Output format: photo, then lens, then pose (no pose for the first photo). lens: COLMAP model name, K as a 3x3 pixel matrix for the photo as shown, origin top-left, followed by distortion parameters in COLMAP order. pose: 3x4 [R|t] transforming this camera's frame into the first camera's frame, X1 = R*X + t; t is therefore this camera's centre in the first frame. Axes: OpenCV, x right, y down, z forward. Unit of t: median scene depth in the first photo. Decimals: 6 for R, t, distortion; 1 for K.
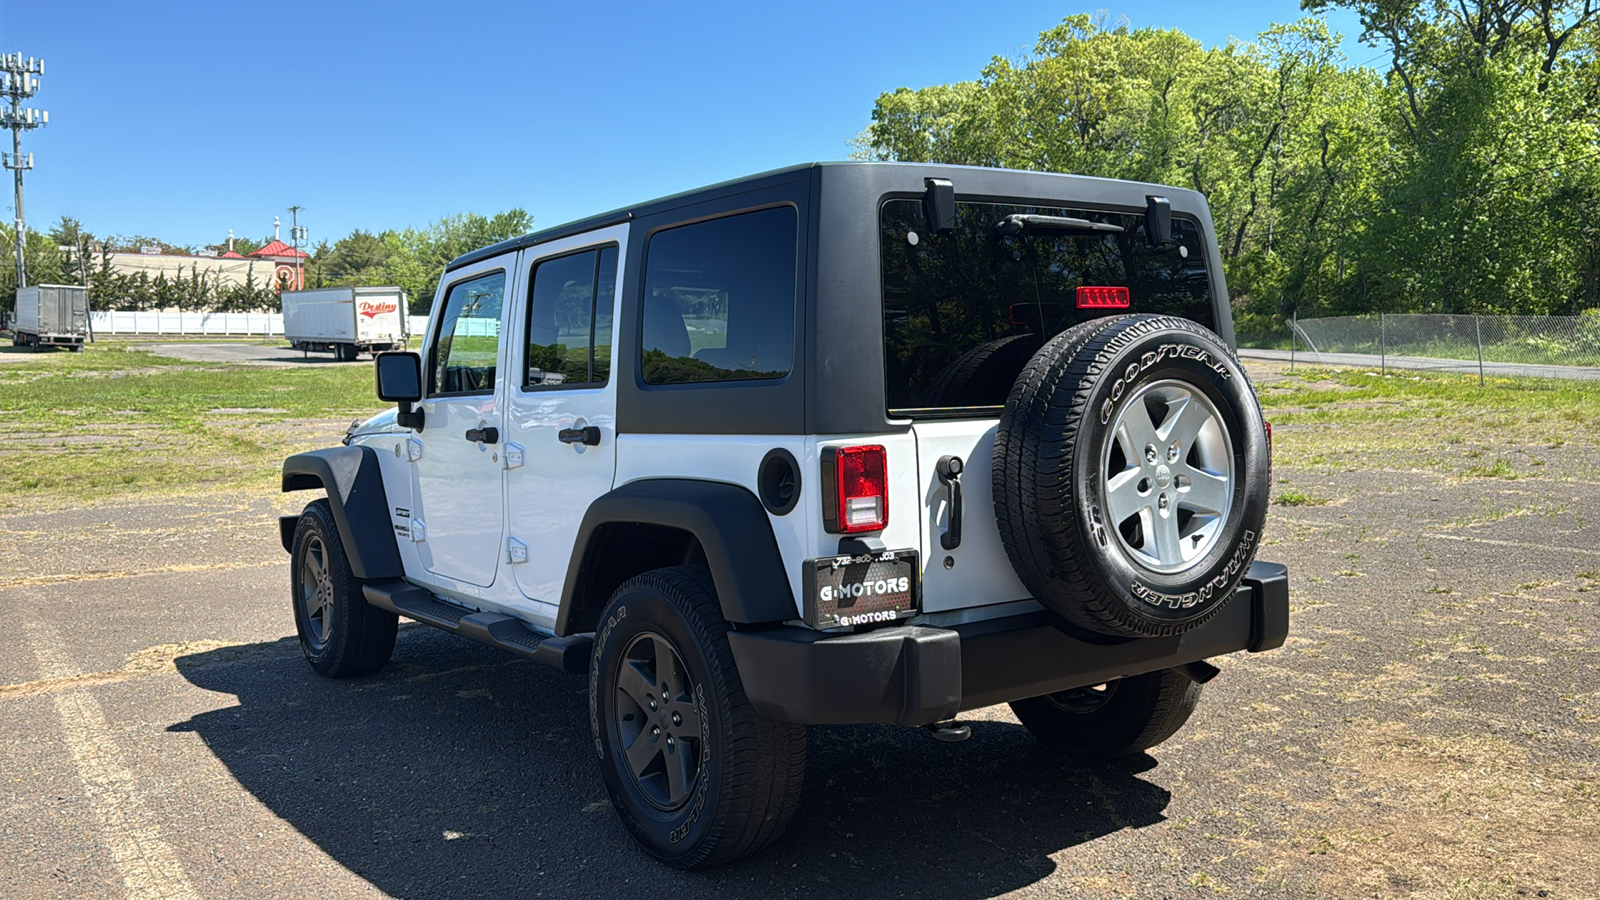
lens RADIAL K [[1372.5, 0, 793.8], [0, 1372.5, 451.4], [0, 0, 1]] dist [0.156124, -0.280857]
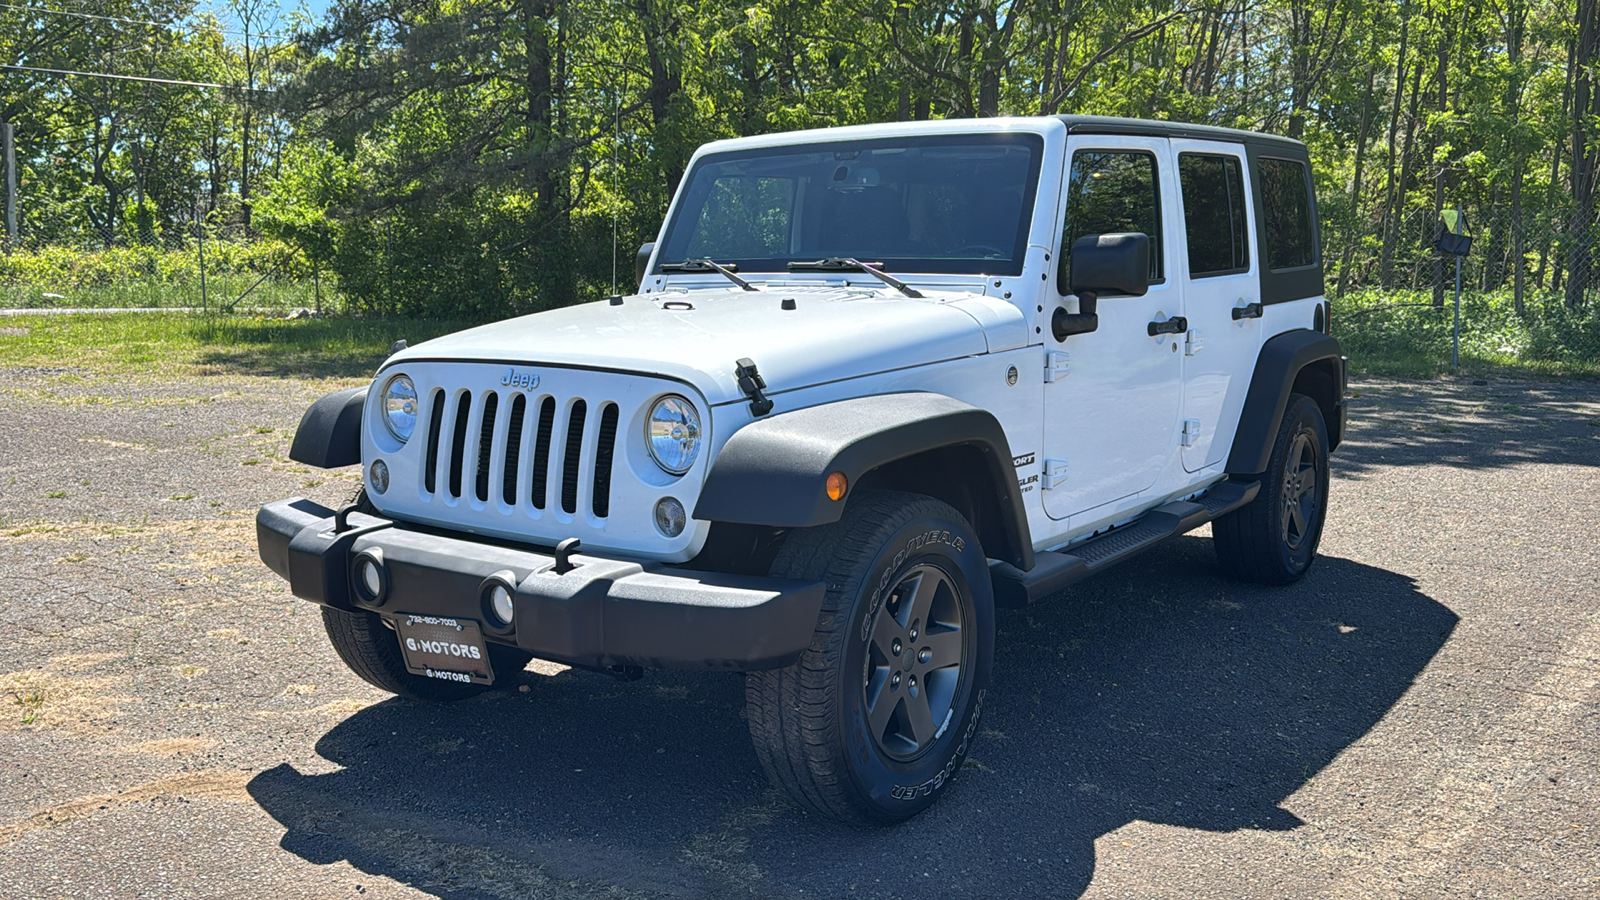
lens RADIAL K [[1372.5, 0, 793.8], [0, 1372.5, 451.4], [0, 0, 1]] dist [0.156124, -0.280857]
pose [[-0.312338, -0.110737, 0.943495, -0.965823], [0.070073, 0.987791, 0.139133, -0.071014], [-0.947383, 0.109570, -0.300765, 1.403040]]
